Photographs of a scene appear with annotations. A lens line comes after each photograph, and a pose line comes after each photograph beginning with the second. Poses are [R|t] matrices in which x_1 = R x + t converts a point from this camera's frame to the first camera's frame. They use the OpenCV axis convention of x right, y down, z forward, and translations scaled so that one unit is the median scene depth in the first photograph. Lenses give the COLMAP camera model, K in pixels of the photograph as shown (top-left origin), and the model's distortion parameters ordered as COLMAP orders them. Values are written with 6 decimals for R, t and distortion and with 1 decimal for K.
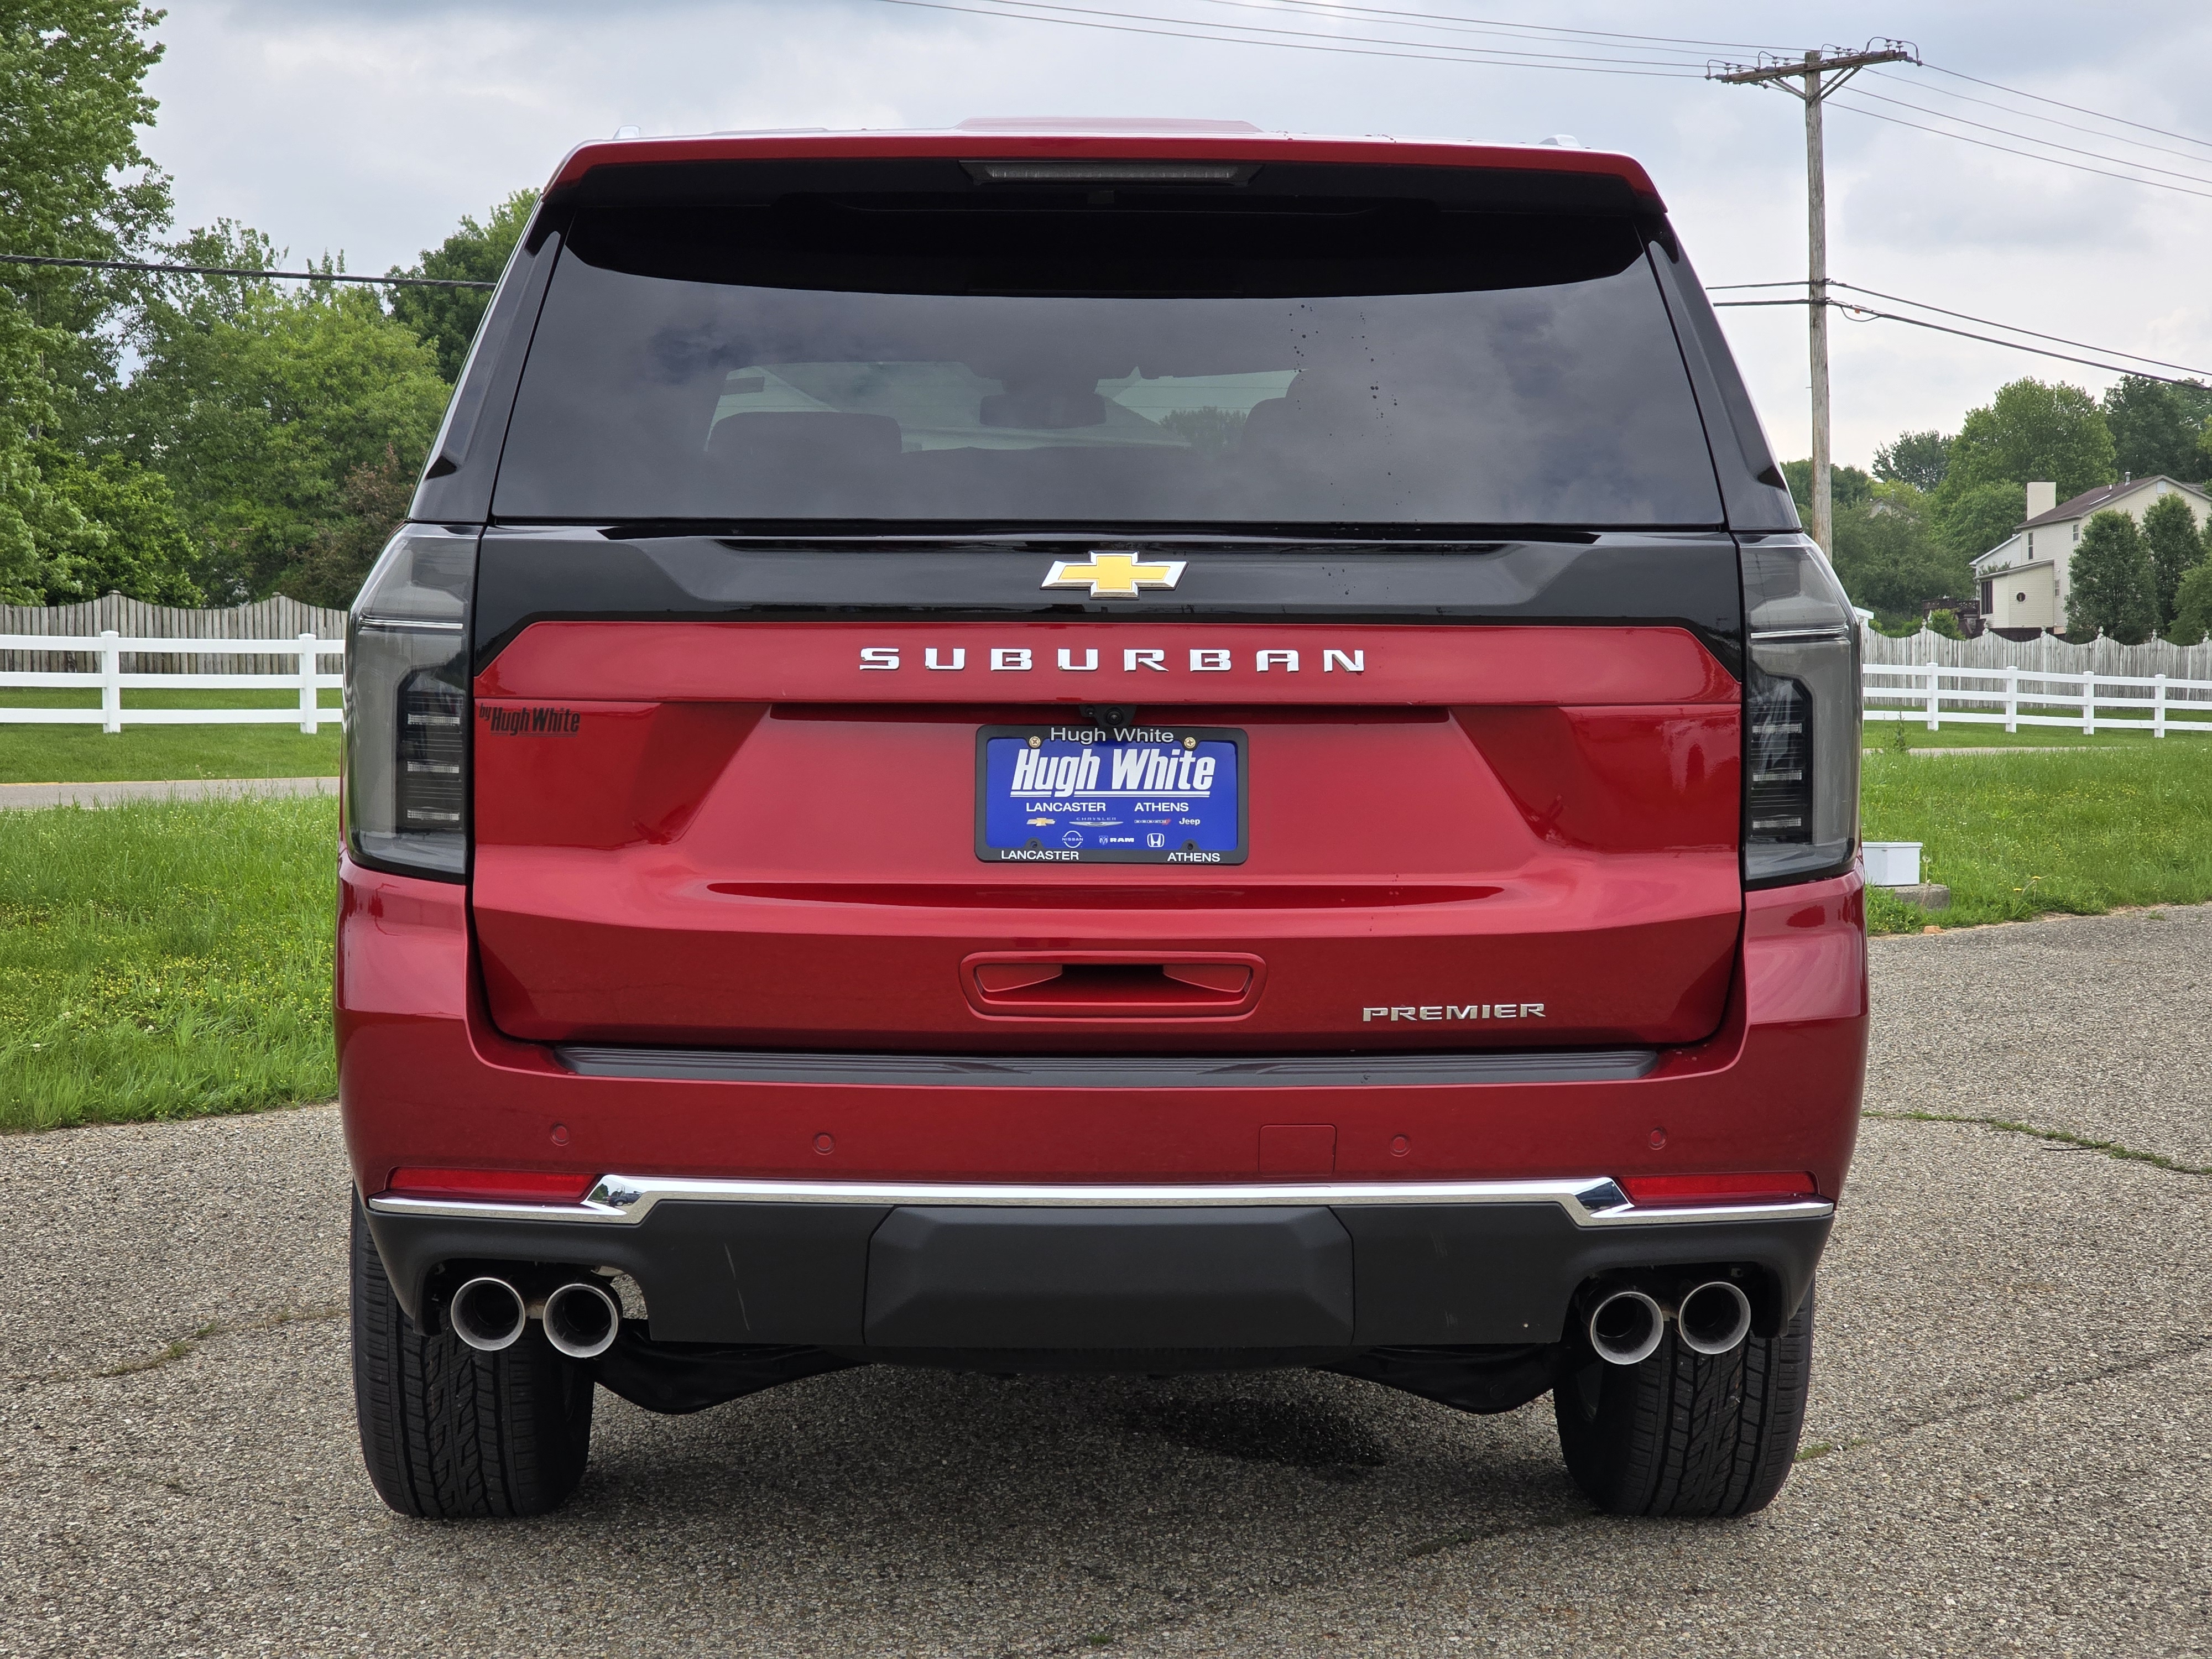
lens RADIAL K [[4680.3, 0, 1098.1], [0, 4680.3, 959.6], [0, 0, 1]] dist [-0.771804, 9.178157]
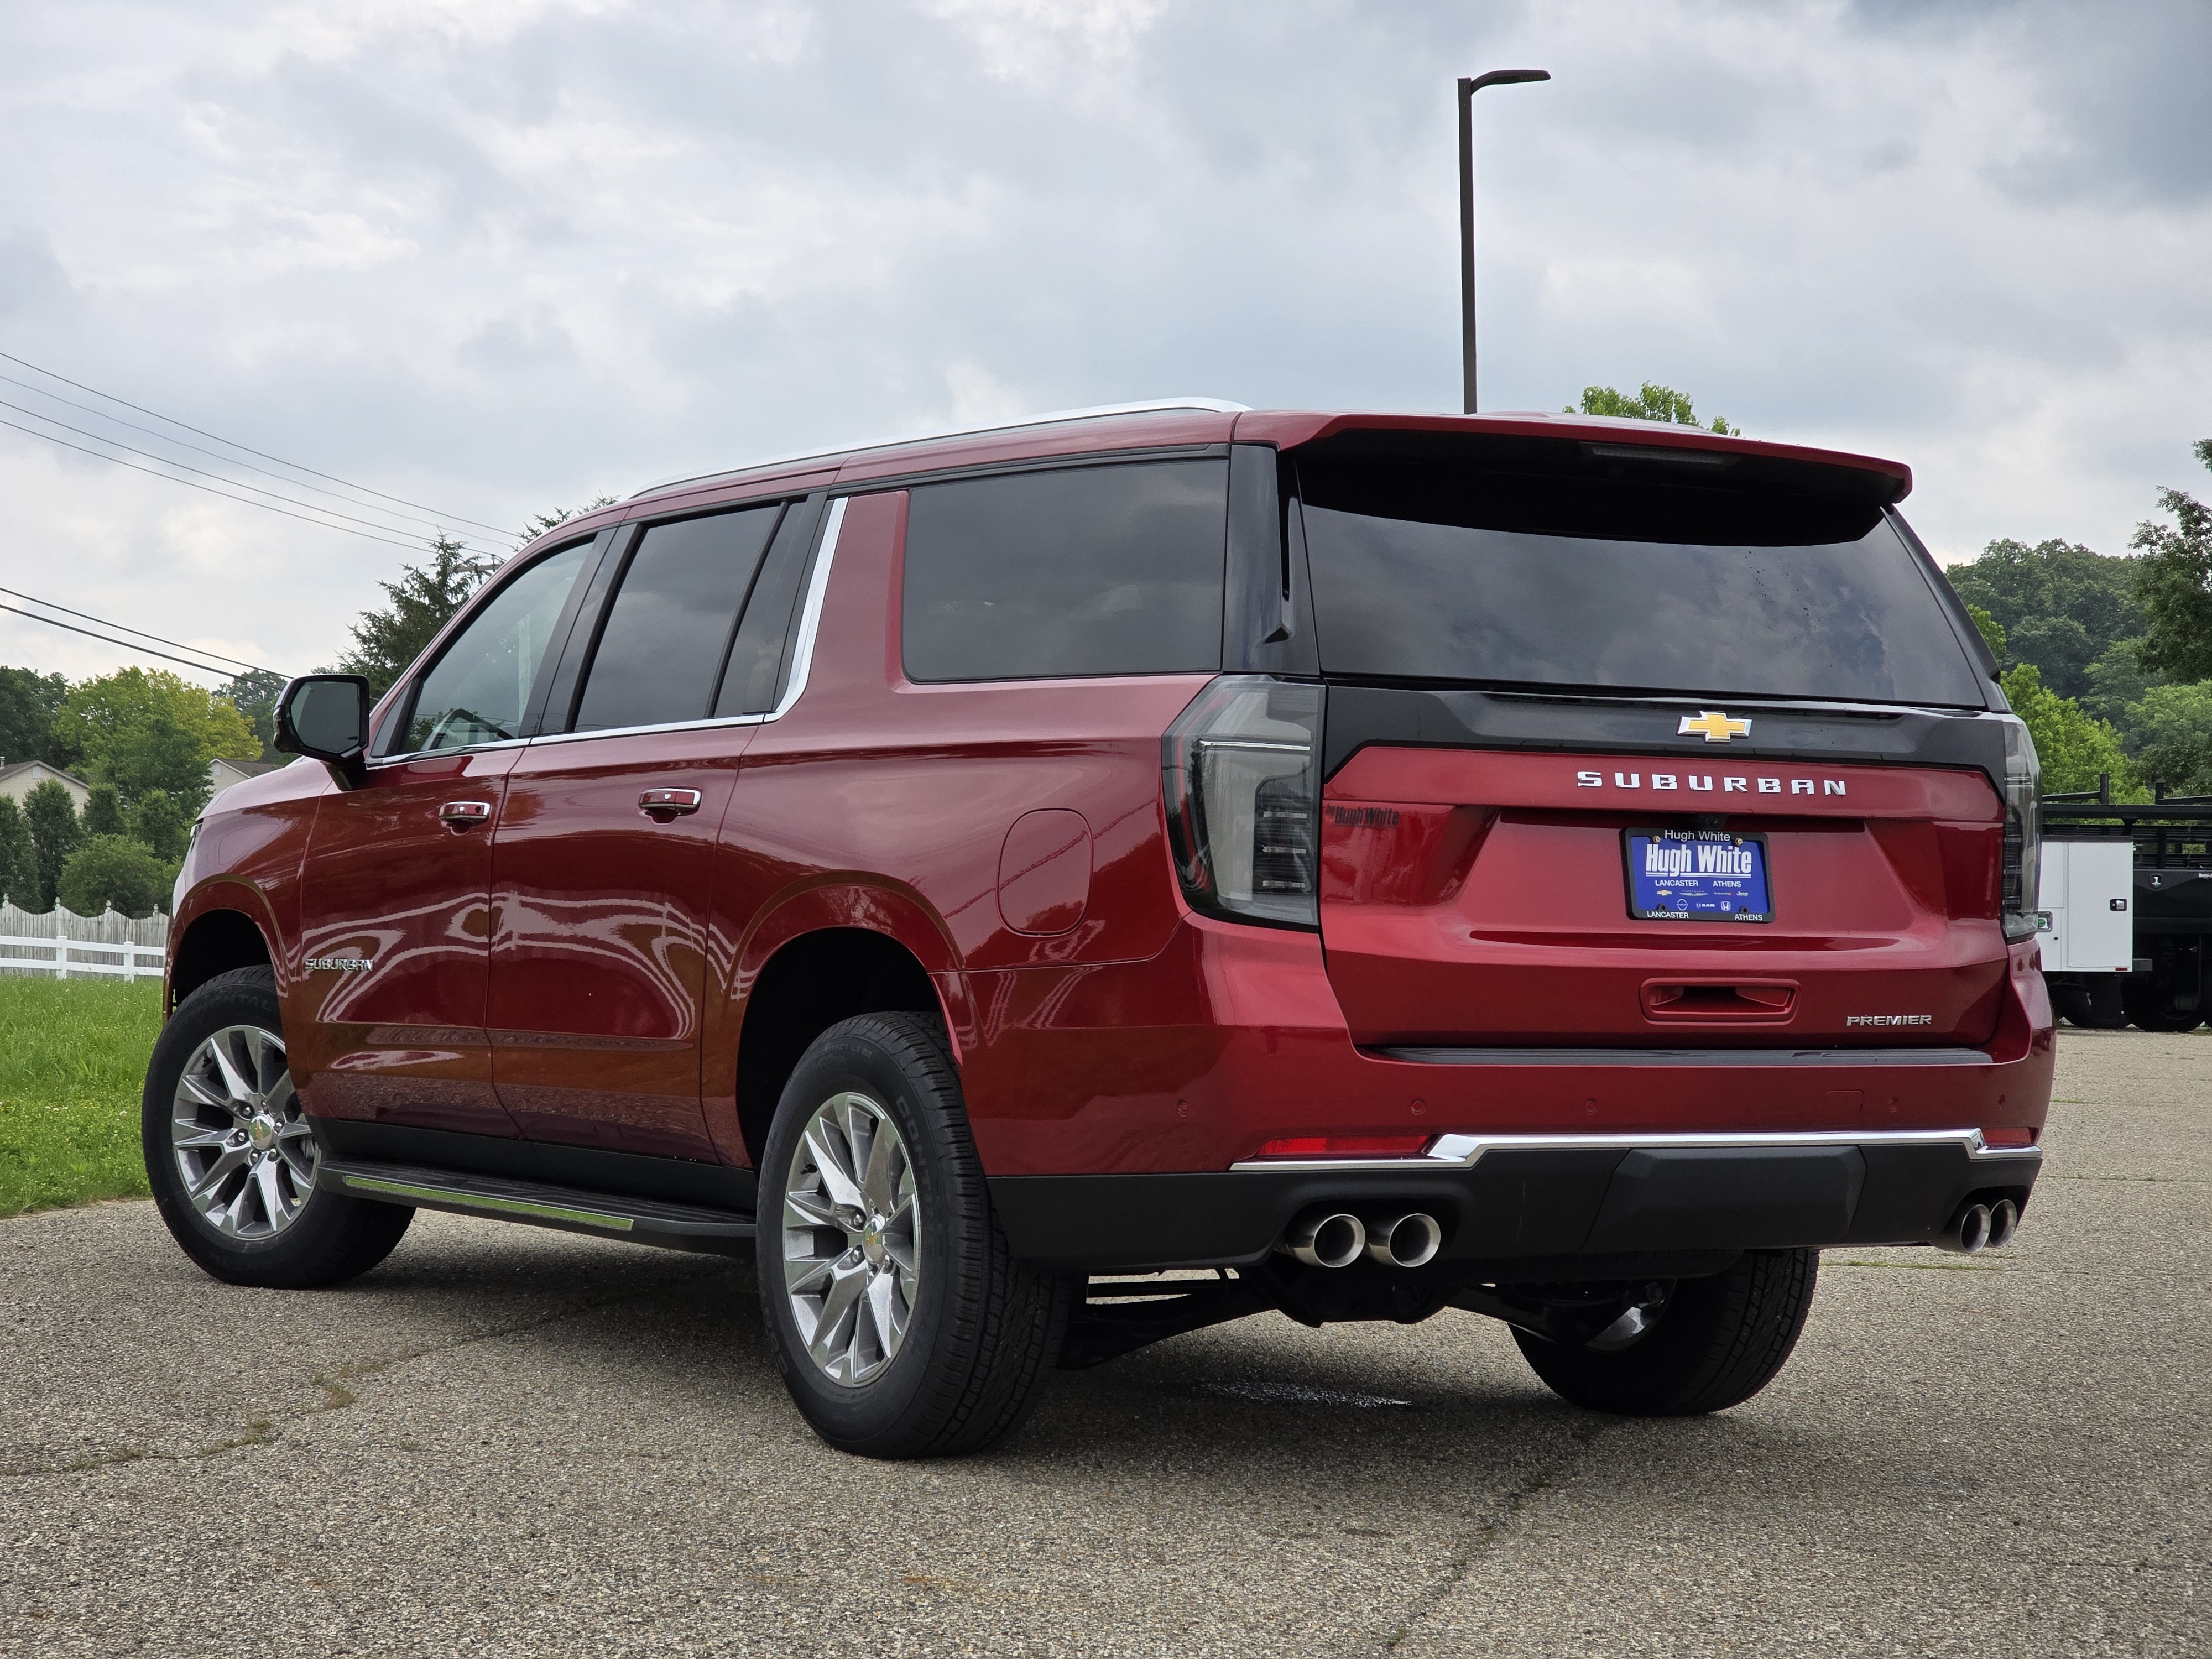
lens RADIAL K [[4680.3, 0, 1098.1], [0, 4680.3, 959.6], [0, 0, 1]] dist [-0.771804, 9.178157]
pose [[0.890441, 0.001682, 0.455095, -0.839674], [0.026680, 0.998080, -0.055892, 0.068910], [-0.454316, 0.061910, 0.888687, -0.222785]]
